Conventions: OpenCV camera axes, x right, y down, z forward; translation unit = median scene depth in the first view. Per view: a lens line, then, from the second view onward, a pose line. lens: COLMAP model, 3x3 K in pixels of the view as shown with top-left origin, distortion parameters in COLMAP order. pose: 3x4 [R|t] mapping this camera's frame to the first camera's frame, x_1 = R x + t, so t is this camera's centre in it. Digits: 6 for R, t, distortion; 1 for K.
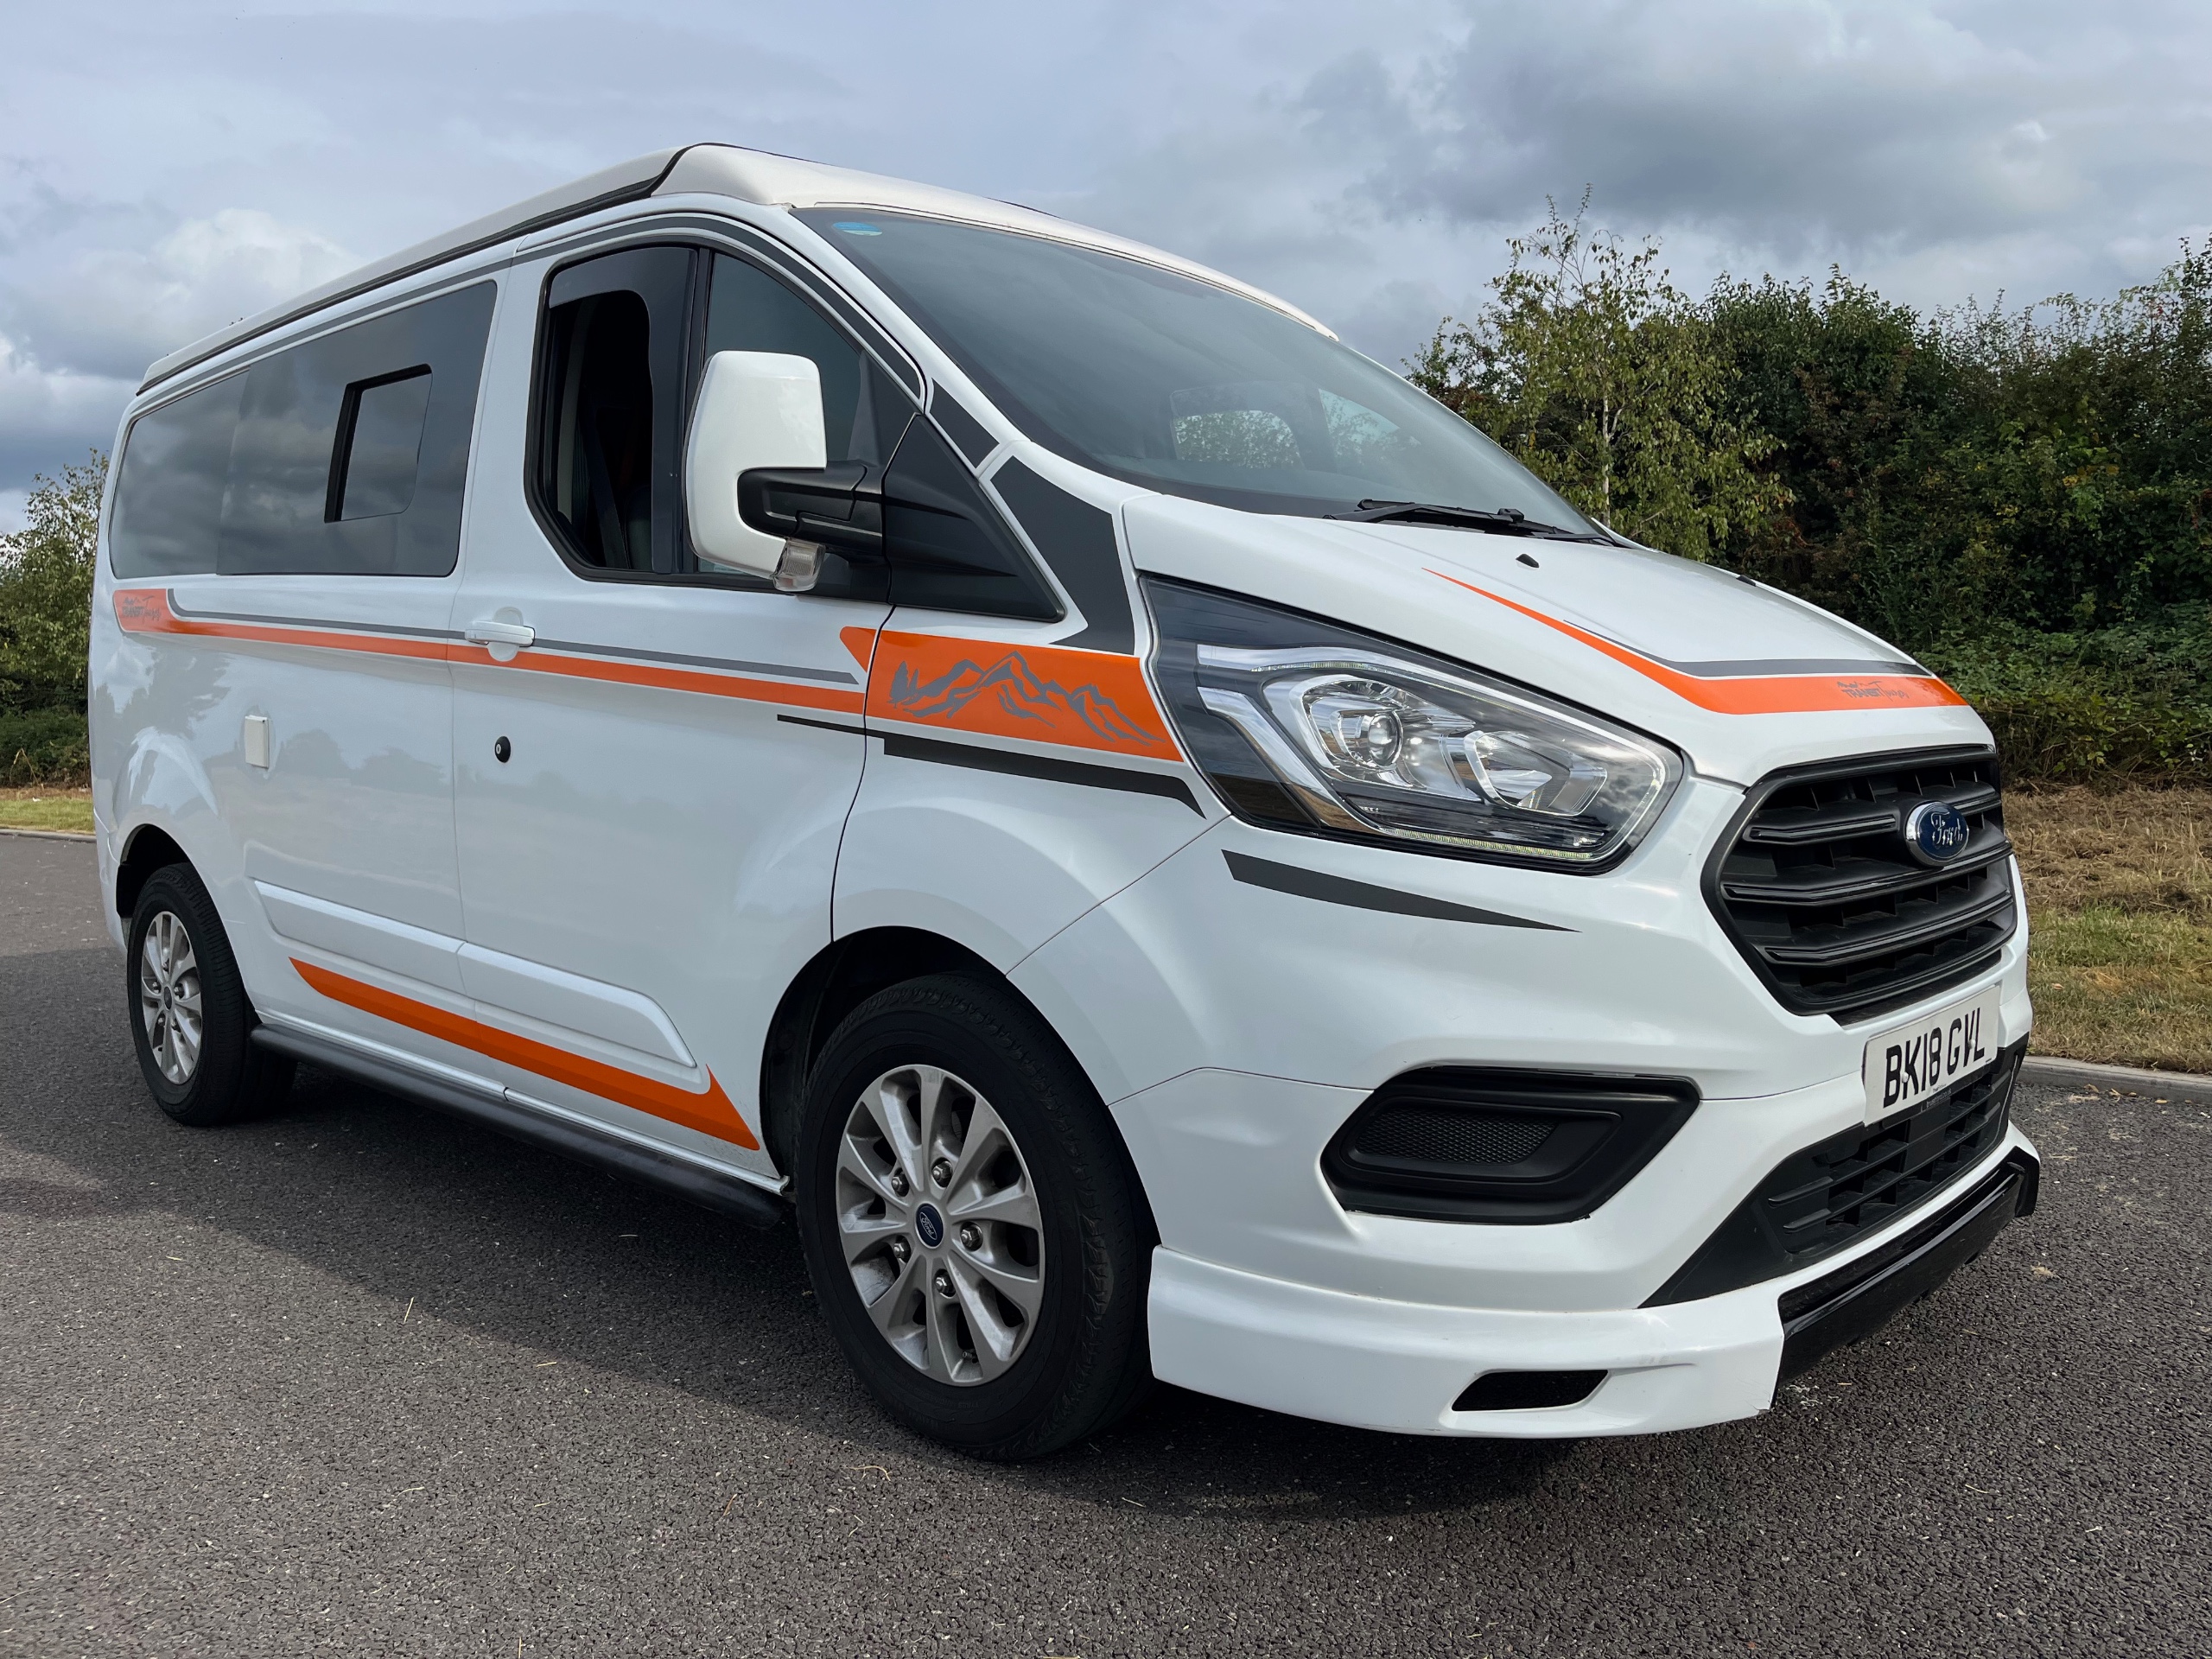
lens RADIAL K [[1664.6, 0, 1159.5], [0, 1664.6, 842.9], [0, 0, 1]] dist [0.070115, -0.097458]
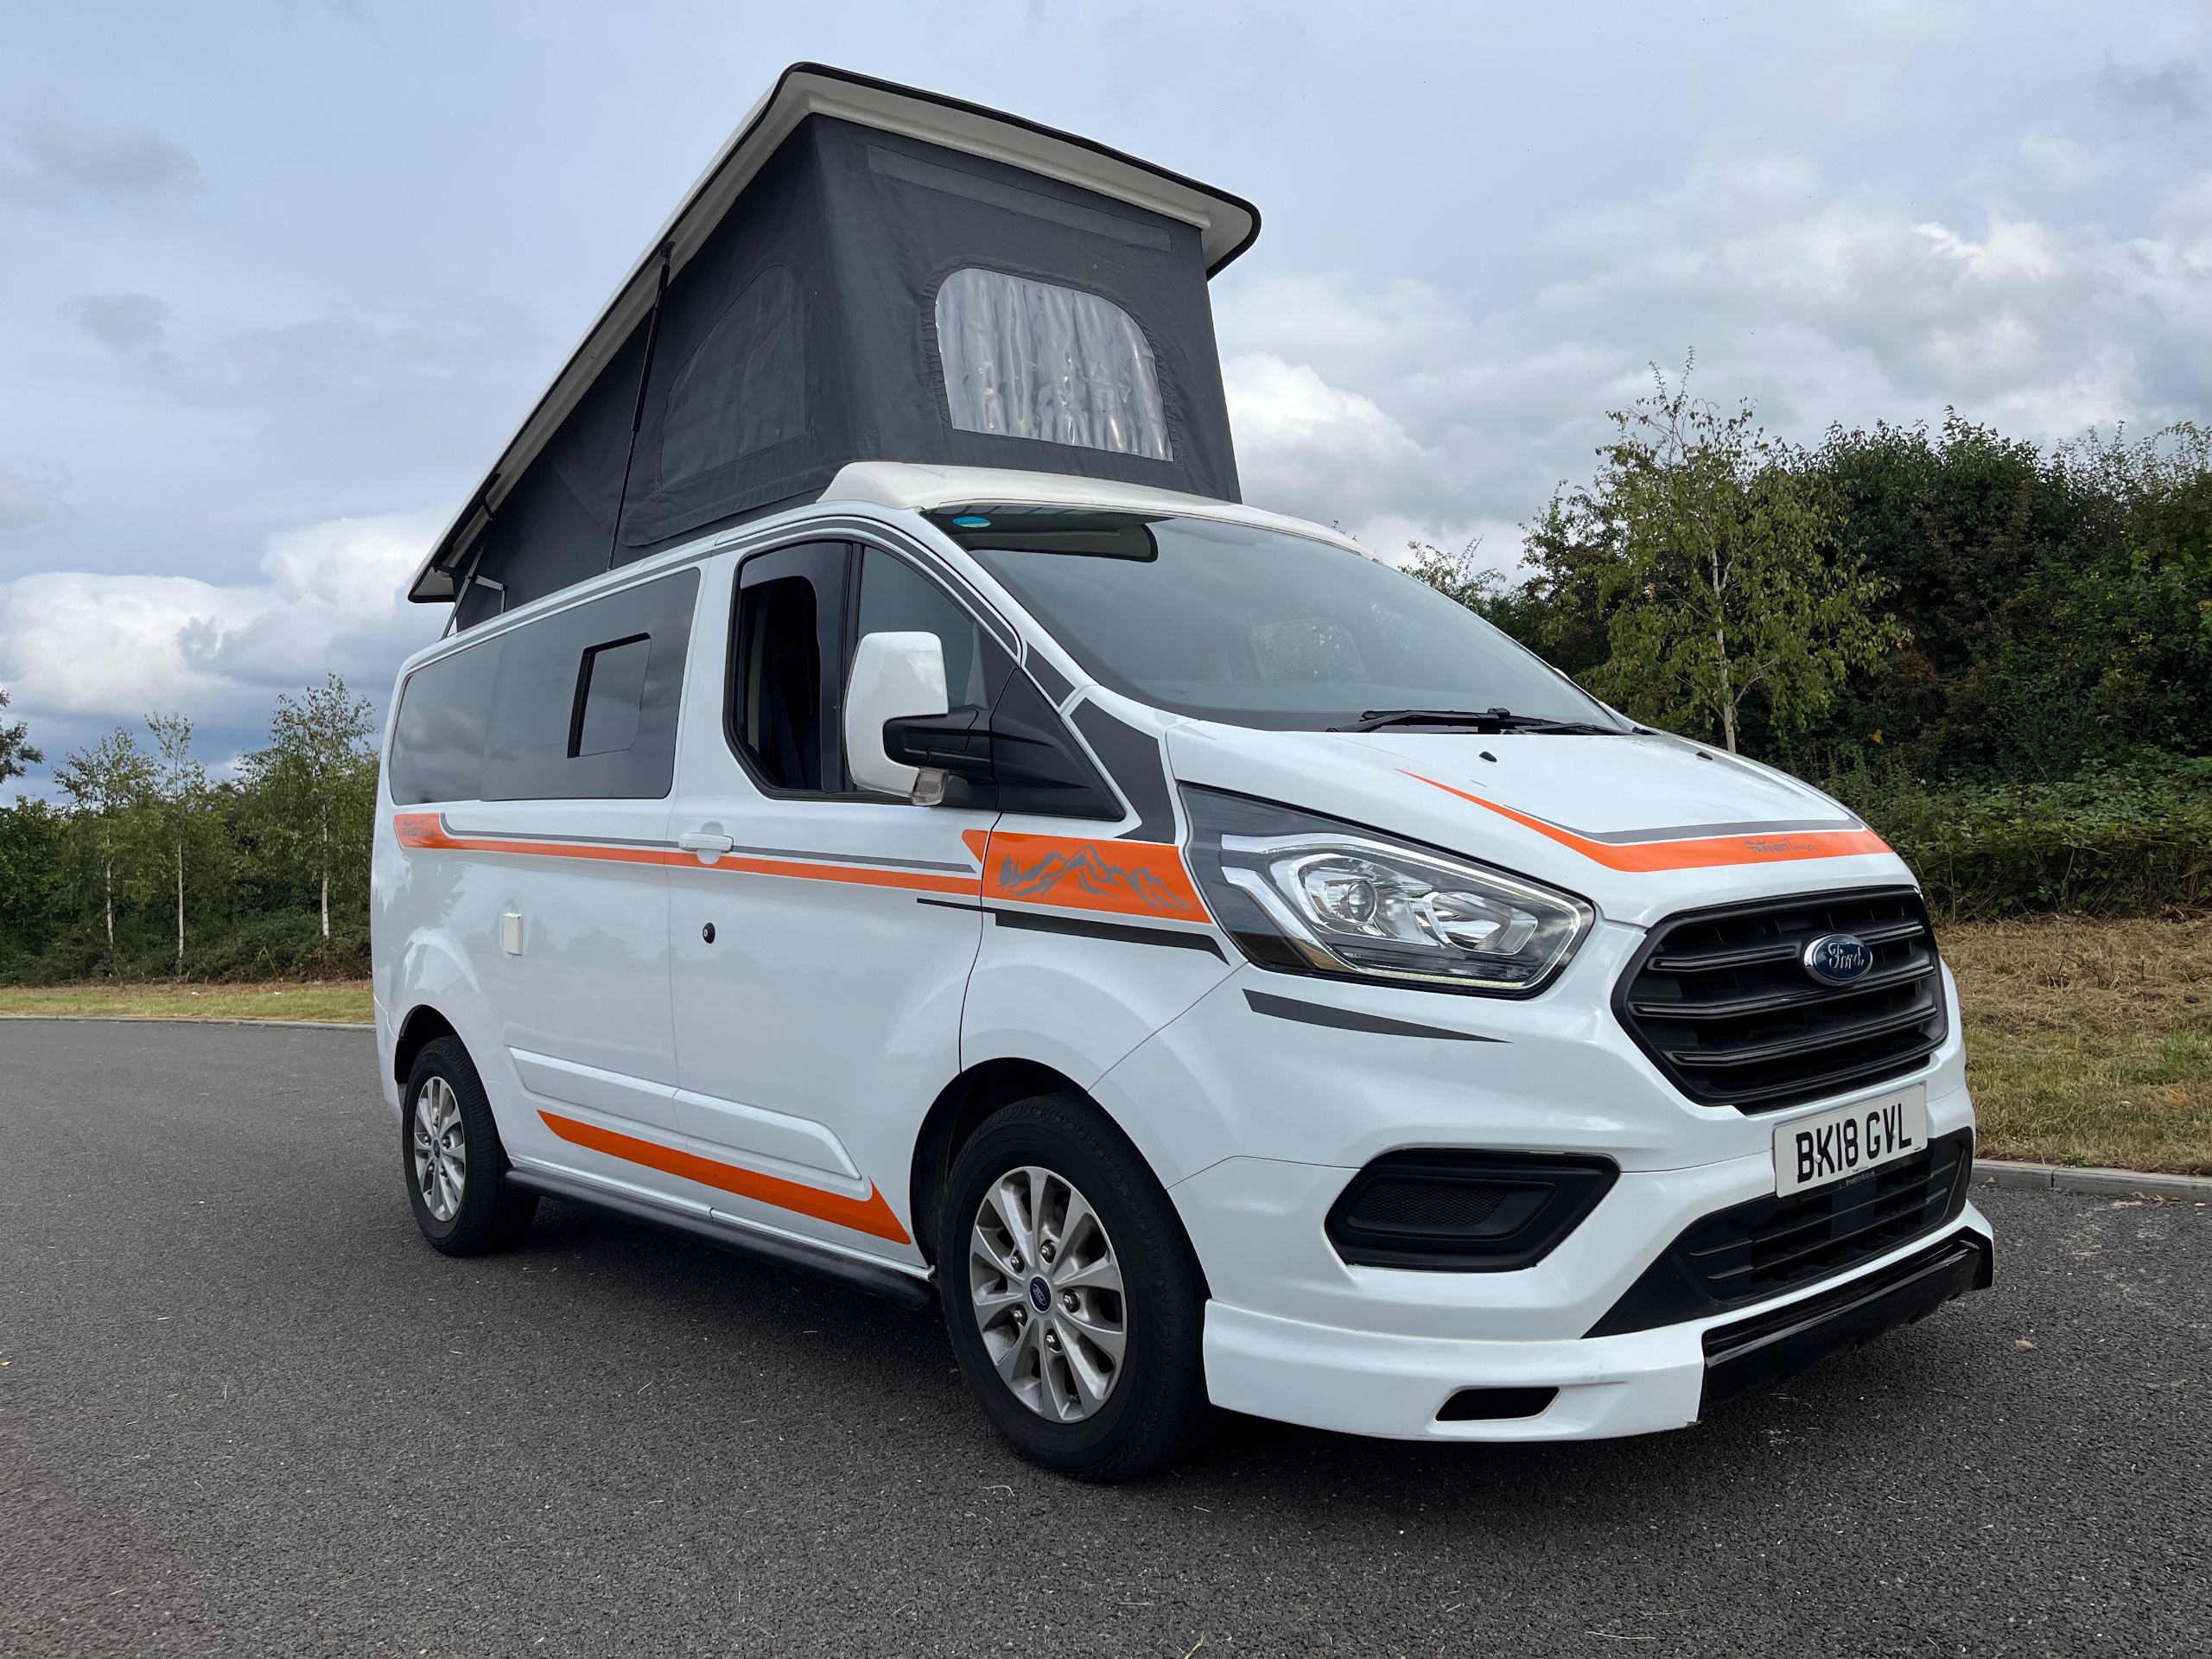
lens RADIAL K [[1671.0, 0, 1139.9], [0, 1671.0, 869.5], [0, 0, 1]] dist [0.073852, -0.112679]
pose [[0.993566, -0.040497, -0.105769, 0.084912], [0.031954, 0.996182, -0.081247, 0.012394], [0.108656, 0.077344, 0.991066, -0.280265]]
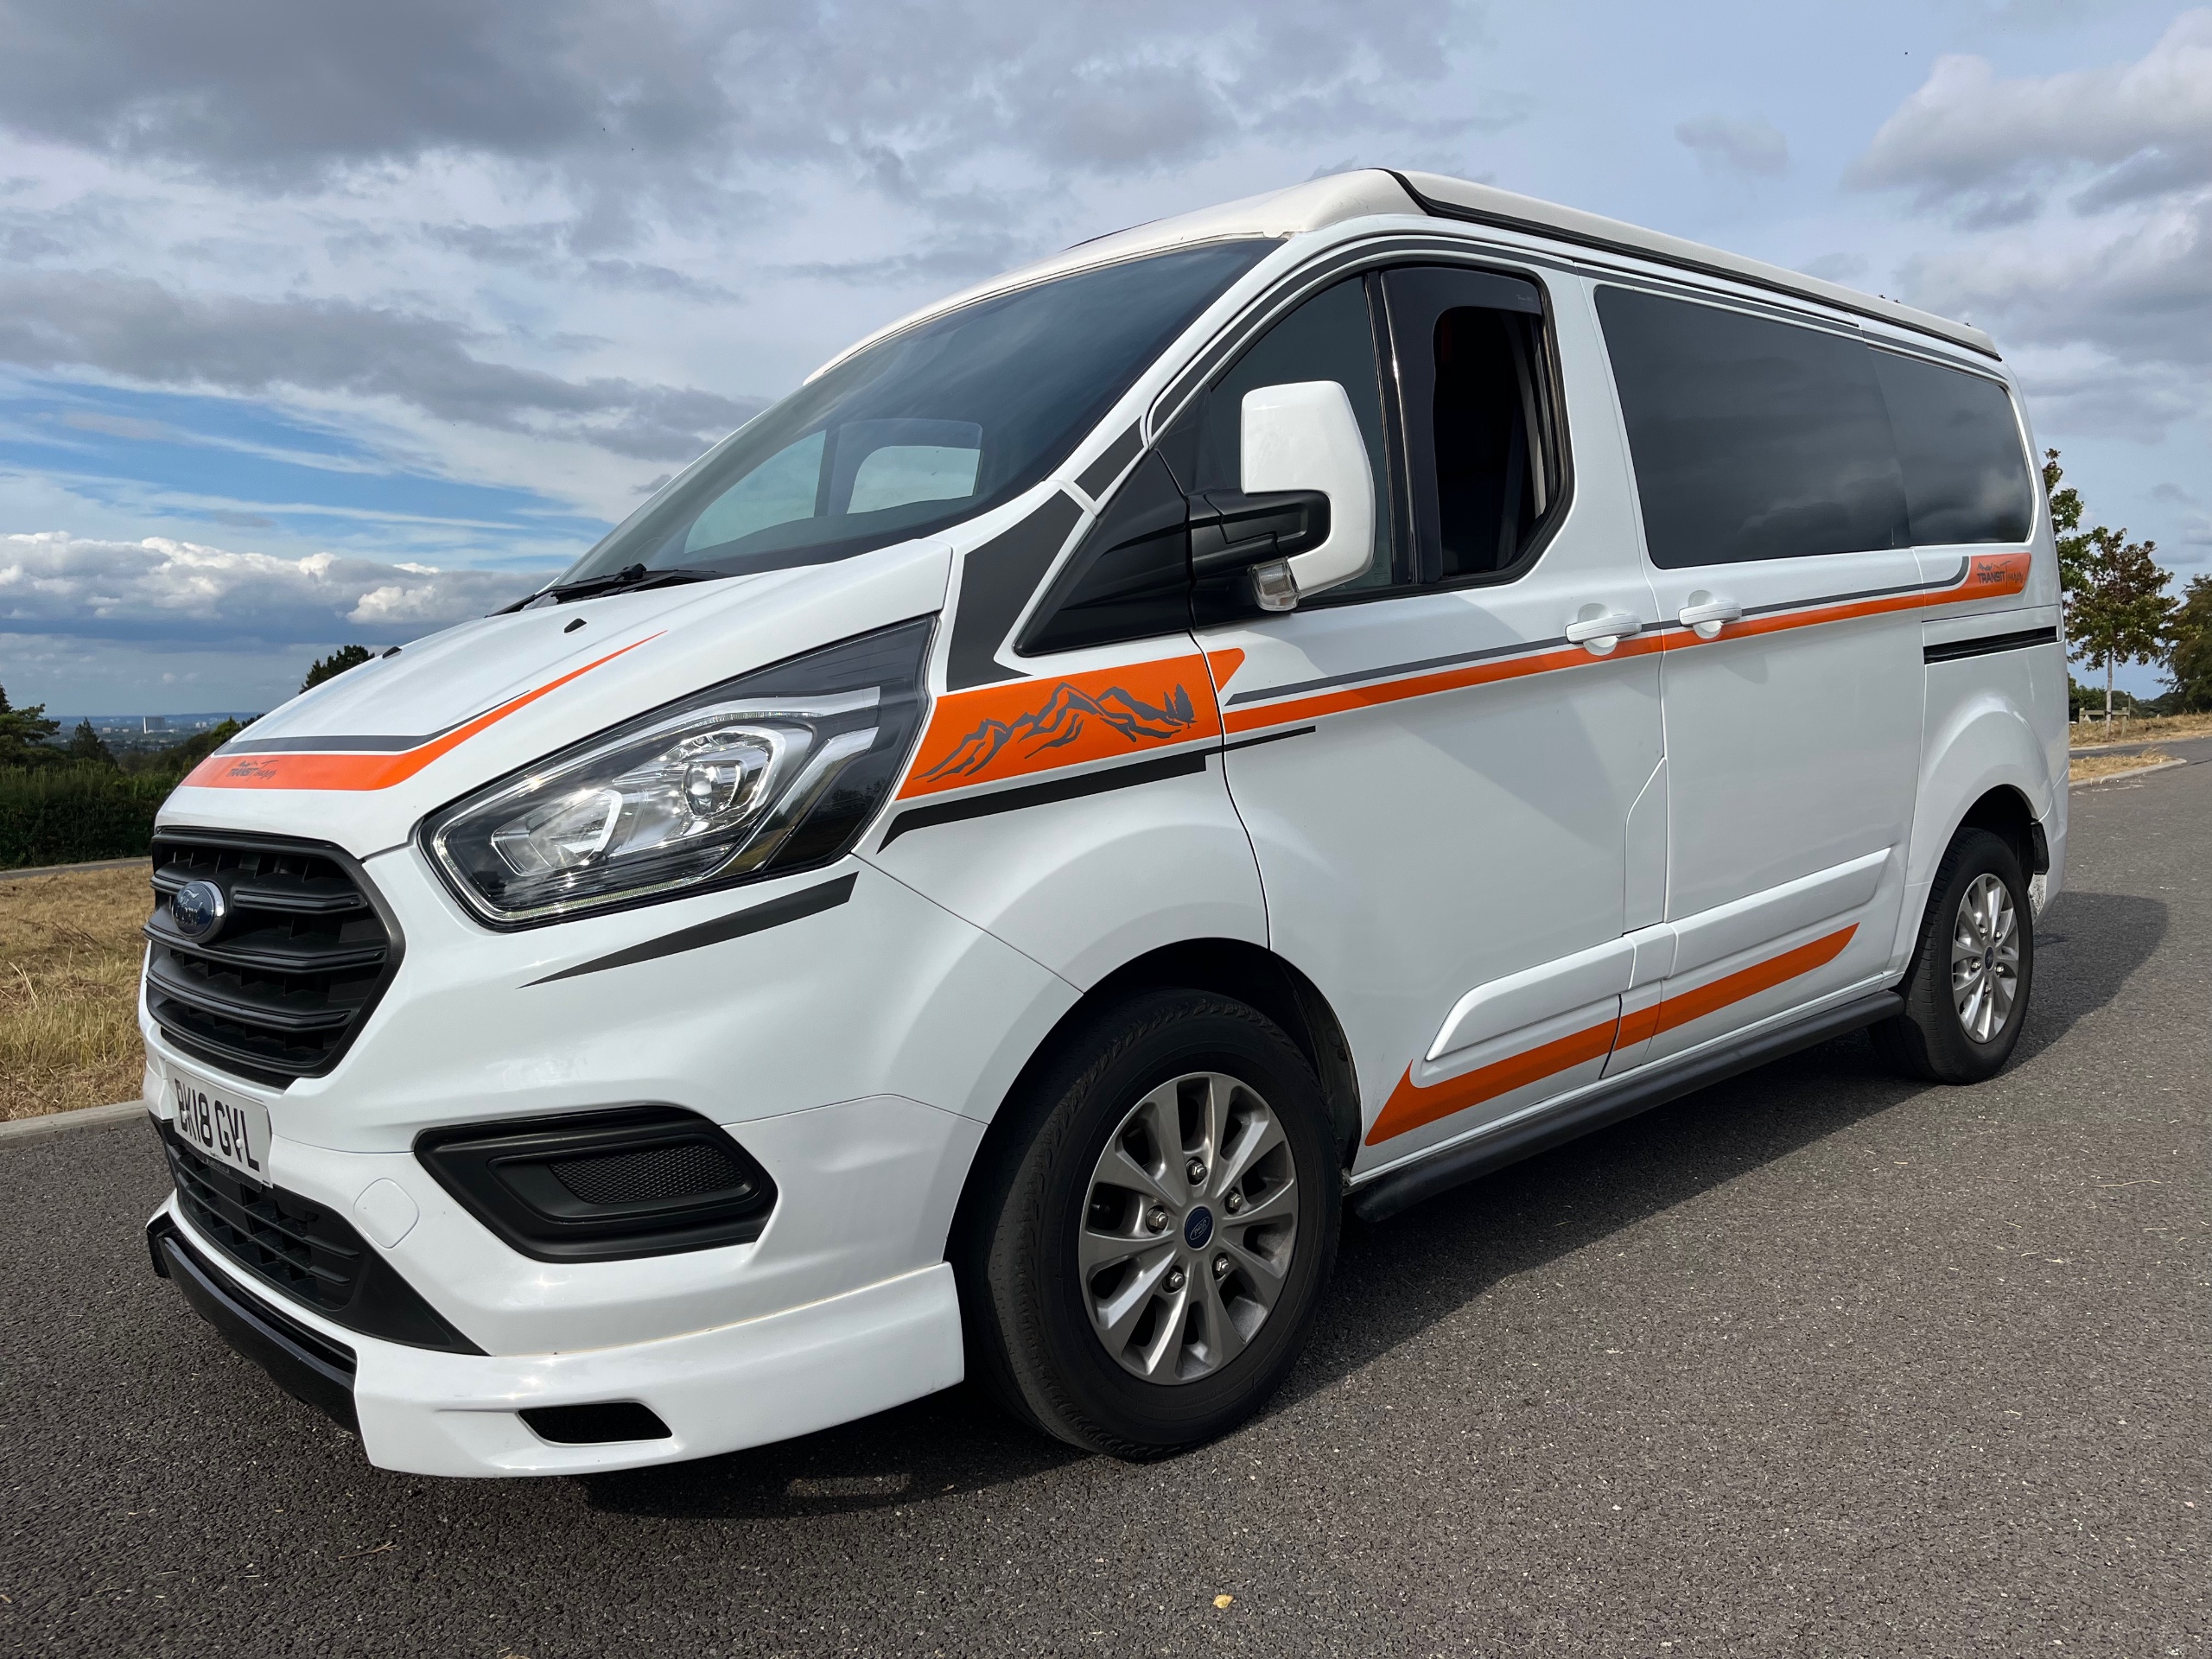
lens RADIAL K [[1665.8, 0, 1106.0], [0, 1665.8, 829.5], [0, 0, 1]] dist [0.071127, -0.097767]
pose [[-0.082106, 0.095104, -0.992076, 1.427022], [-0.032282, 0.994660, 0.098023, -0.173777], [0.996101, 0.040075, -0.078598, 1.616145]]
